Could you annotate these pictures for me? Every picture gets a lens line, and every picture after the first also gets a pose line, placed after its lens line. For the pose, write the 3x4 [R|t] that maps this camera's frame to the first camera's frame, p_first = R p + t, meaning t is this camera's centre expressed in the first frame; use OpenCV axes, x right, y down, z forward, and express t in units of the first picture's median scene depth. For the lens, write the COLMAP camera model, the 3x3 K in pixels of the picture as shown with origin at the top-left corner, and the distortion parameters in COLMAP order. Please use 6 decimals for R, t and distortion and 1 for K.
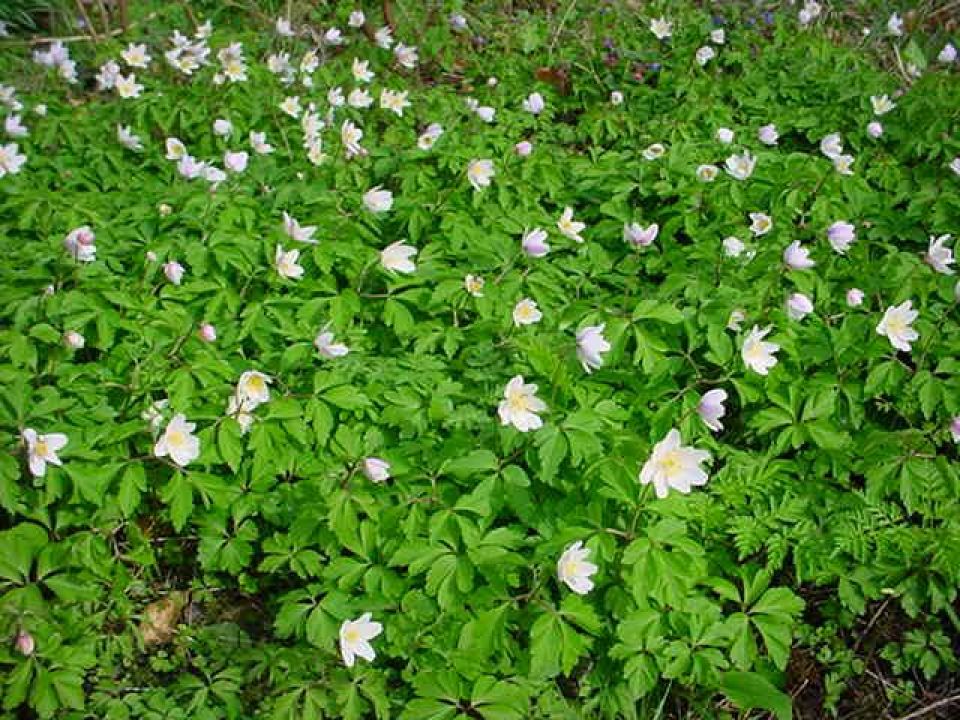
lens RADIAL K [[1090.2, 0, 480.0], [0, 1090.2, 360.0], [0, 0, 1]] dist [-0.180337, 0.037824]
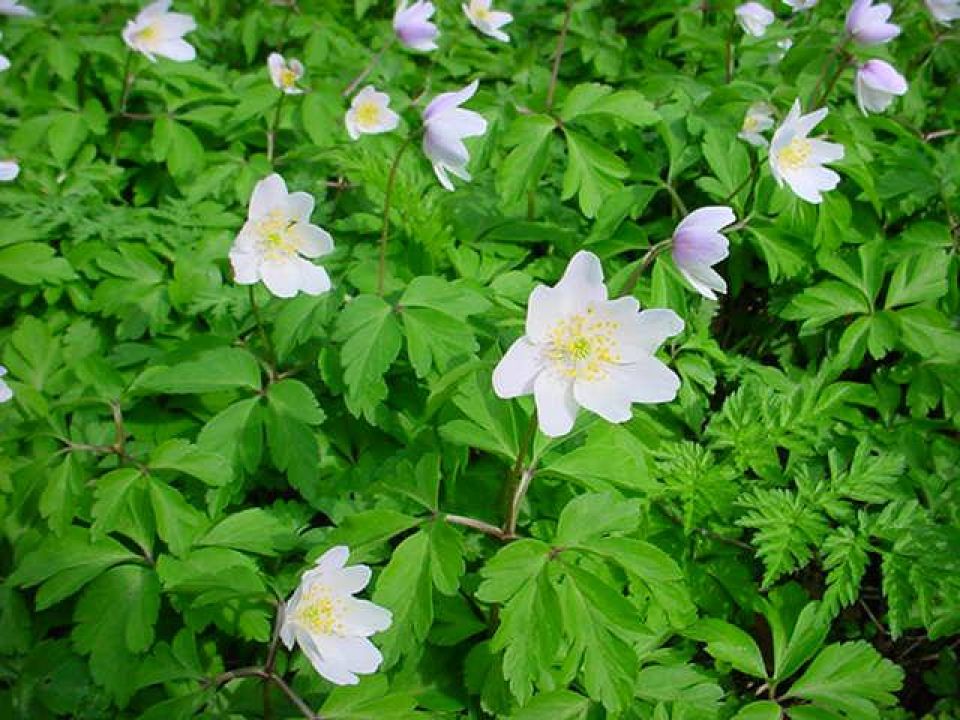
lens RADIAL K [[1090.2, 0, 480.0], [0, 1090.2, 360.0], [0, 0, 1]] dist [-0.180337, 0.037824]
pose [[0.999633, 0.001301, -0.027063, 0.124724], [-0.000753, 0.999794, 0.020270, 0.076292], [0.027084, -0.020242, 0.999428, 0.509676]]
